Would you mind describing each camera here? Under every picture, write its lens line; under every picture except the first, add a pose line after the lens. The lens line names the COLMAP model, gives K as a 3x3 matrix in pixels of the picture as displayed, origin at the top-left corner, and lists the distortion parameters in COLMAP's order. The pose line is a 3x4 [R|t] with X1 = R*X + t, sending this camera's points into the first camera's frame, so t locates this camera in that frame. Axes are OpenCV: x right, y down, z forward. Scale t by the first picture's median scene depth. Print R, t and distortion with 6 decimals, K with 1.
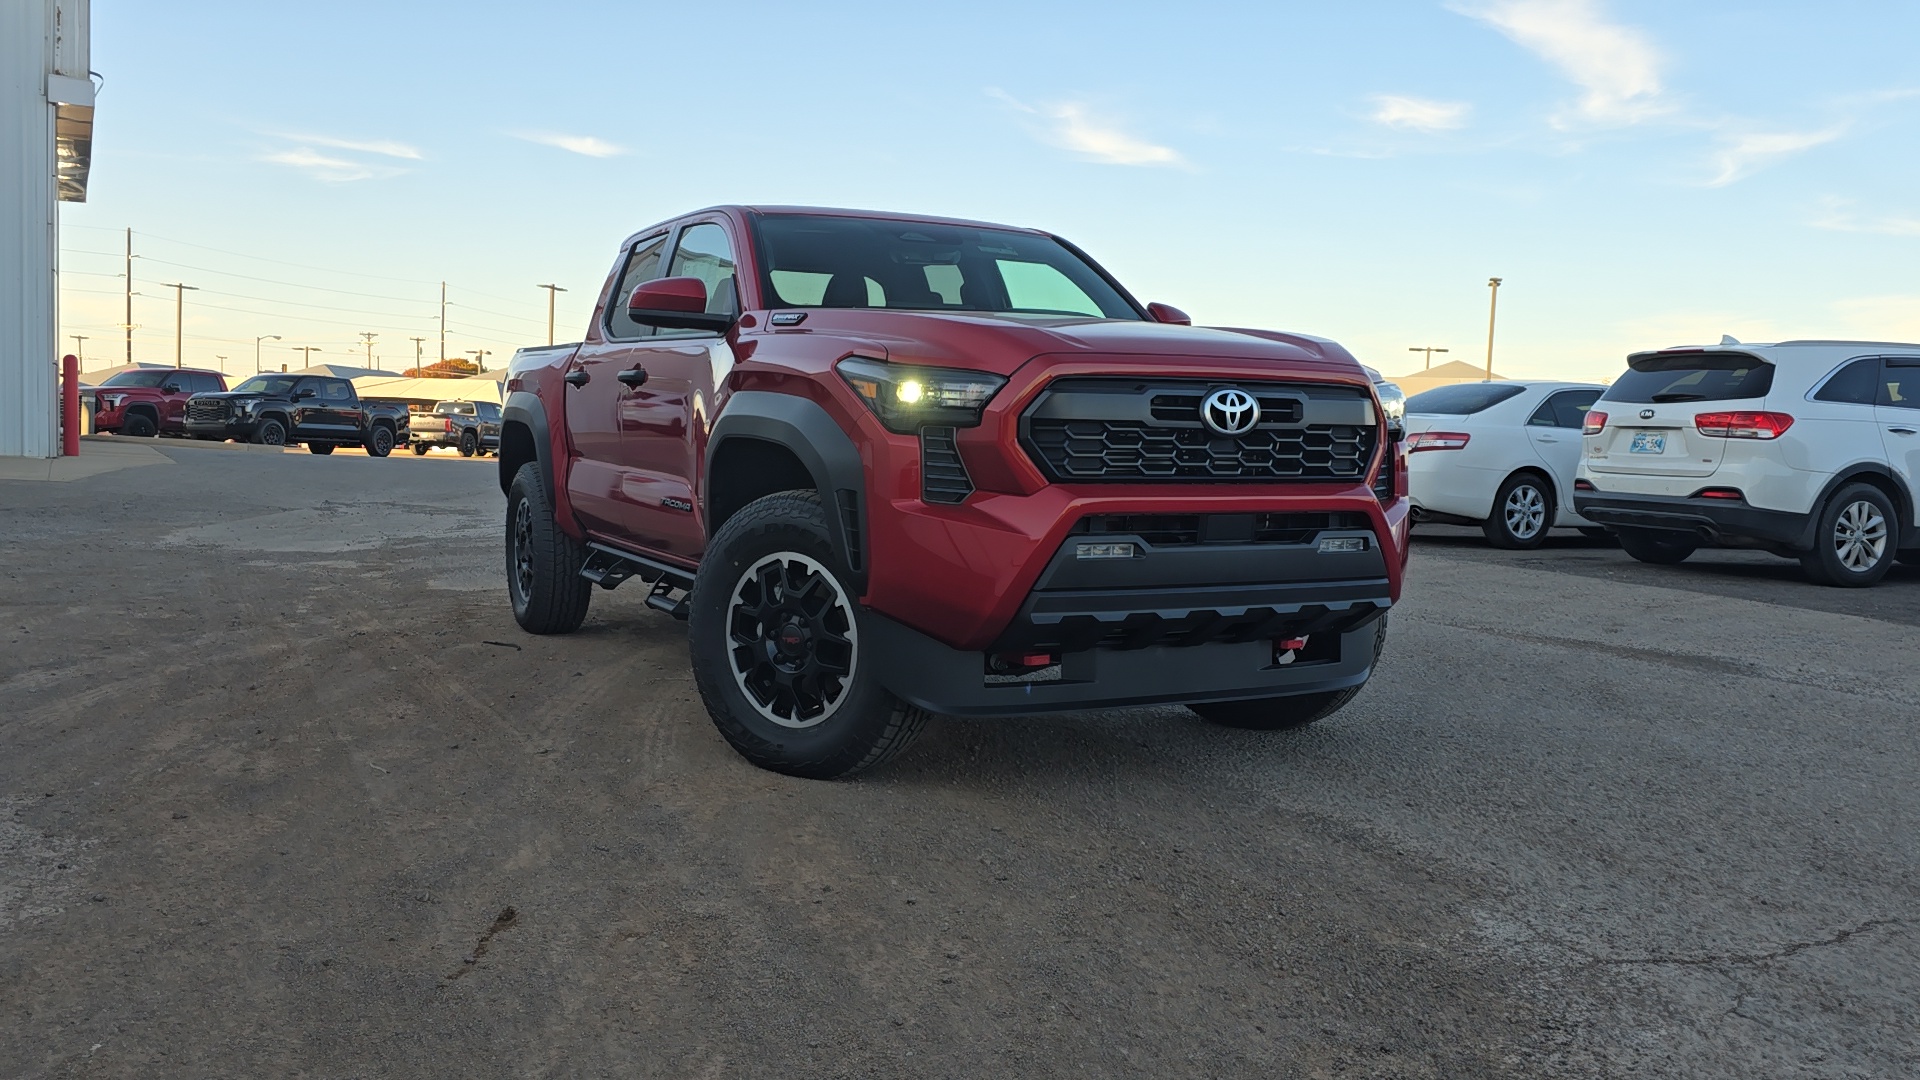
lens RADIAL K [[1587.7, 0, 986.5], [0, 1587.7, 542.3], [0, 0, 1]] dist [0.000365, 0.002671]
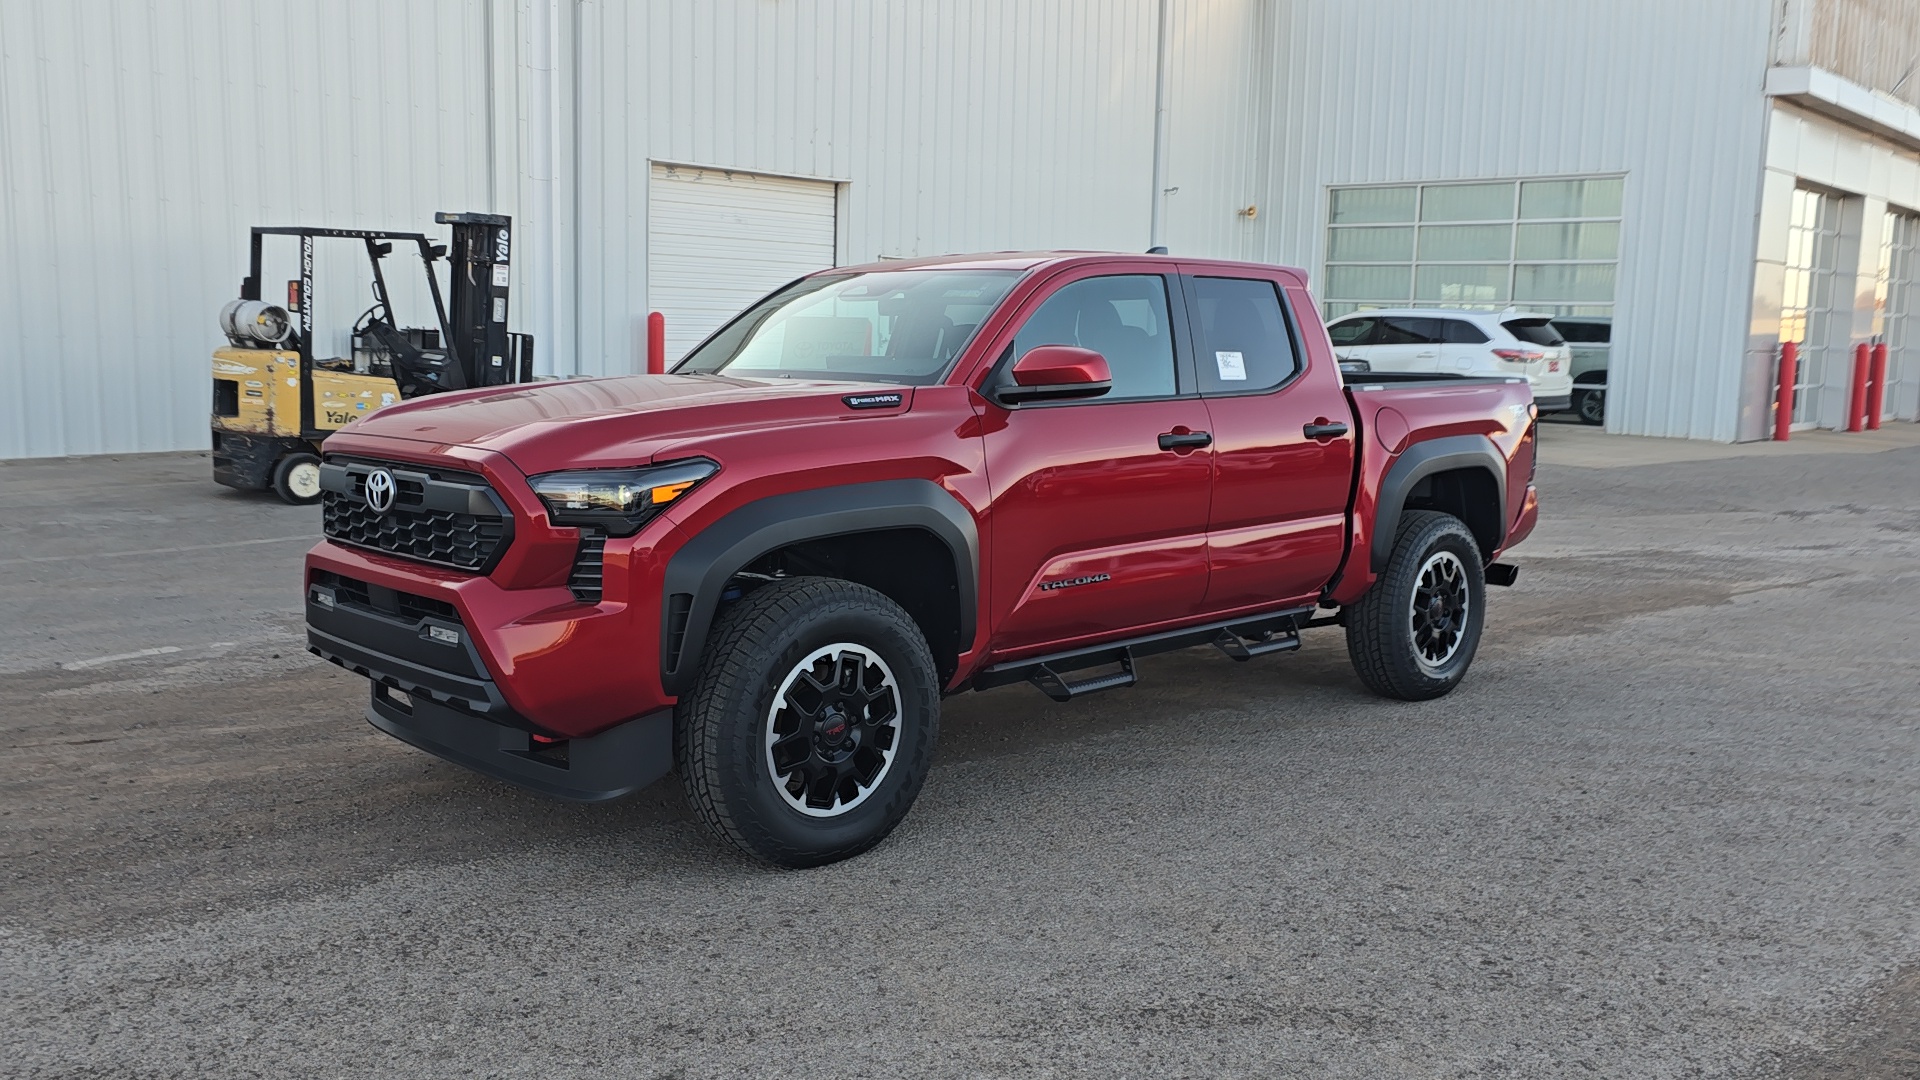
lens RADIAL K [[1587.7, 0, 963.6], [0, 1587.7, 530.1], [0, 0, 1]] dist [0.000365, 0.002671]
pose [[0.296227, 0.091046, -0.950768, 1.262952], [-0.076288, 0.994521, 0.071467, -0.157951], [0.952066, 0.051362, 0.301550, 1.020608]]
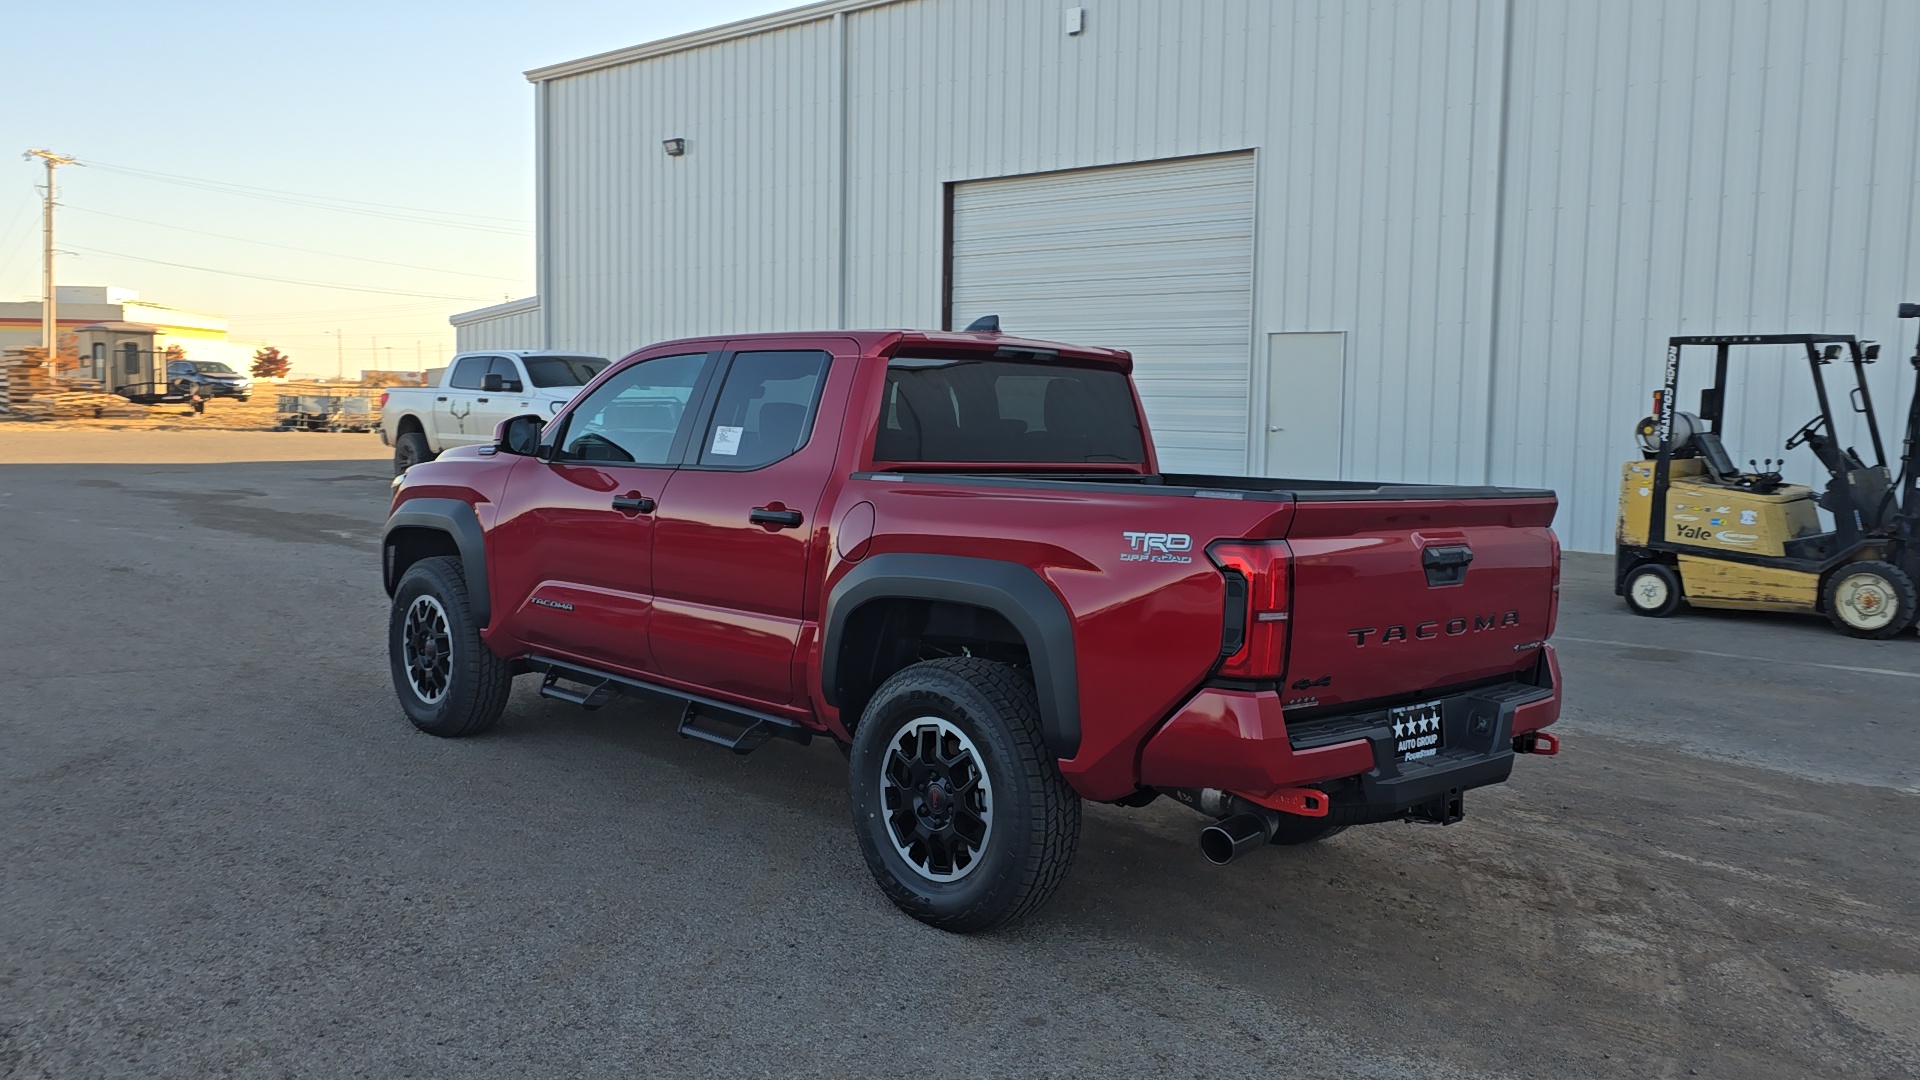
lens RADIAL K [[1587.7, 0, 962.1], [0, 1587.7, 530.8], [0, 0, 1]] dist [0.000365, 0.002671]
pose [[-0.955972, -0.034769, -0.291391, 0.203625], [-0.077079, 0.987842, 0.135005, -0.341090], [0.283154, 0.151521, -0.947030, 3.007323]]
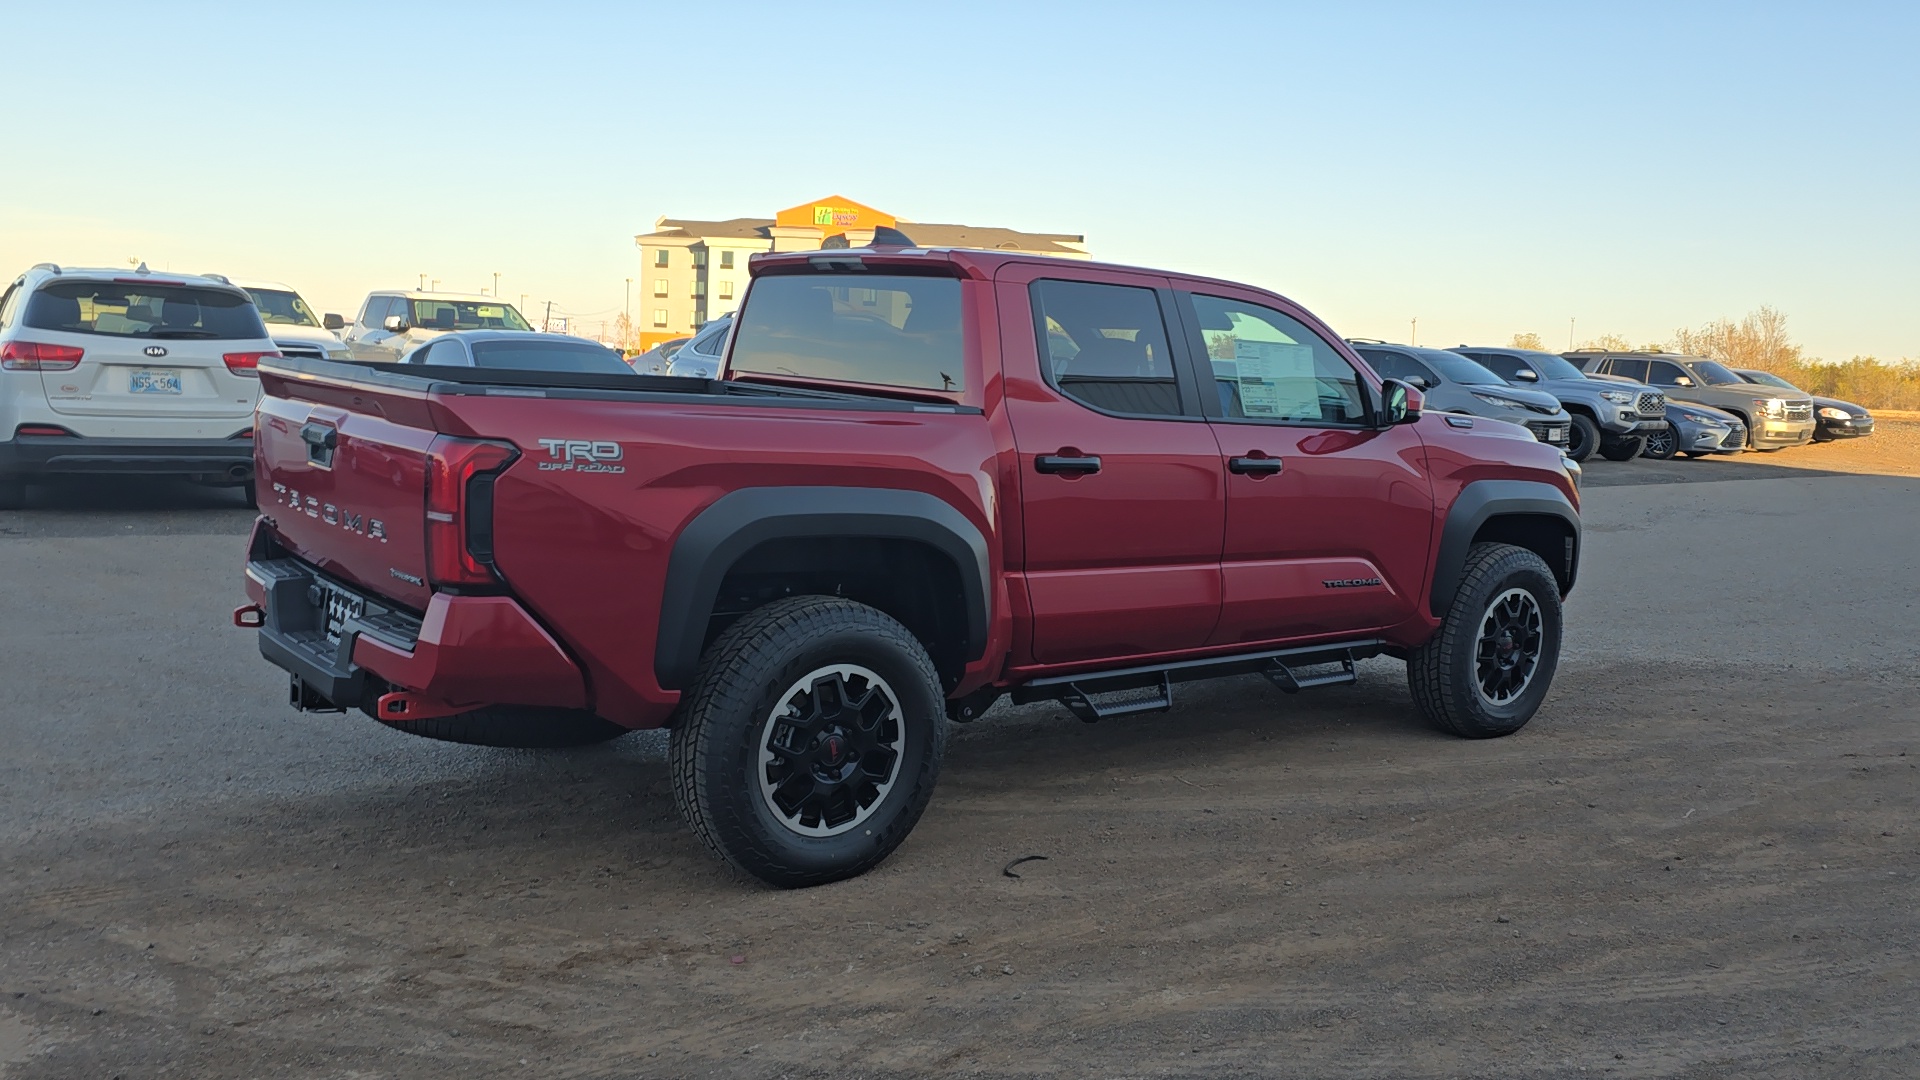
lens RADIAL K [[1587.7, 0, 953.3], [0, 1587.7, 534.2], [0, 0, 1]] dist [0.000365, 0.002671]
pose [[-0.194479, -0.152429, 0.968991, -1.519667], [0.015135, 0.987268, 0.158341, -0.298211], [-0.980790, 0.045459, -0.189696, 1.878146]]
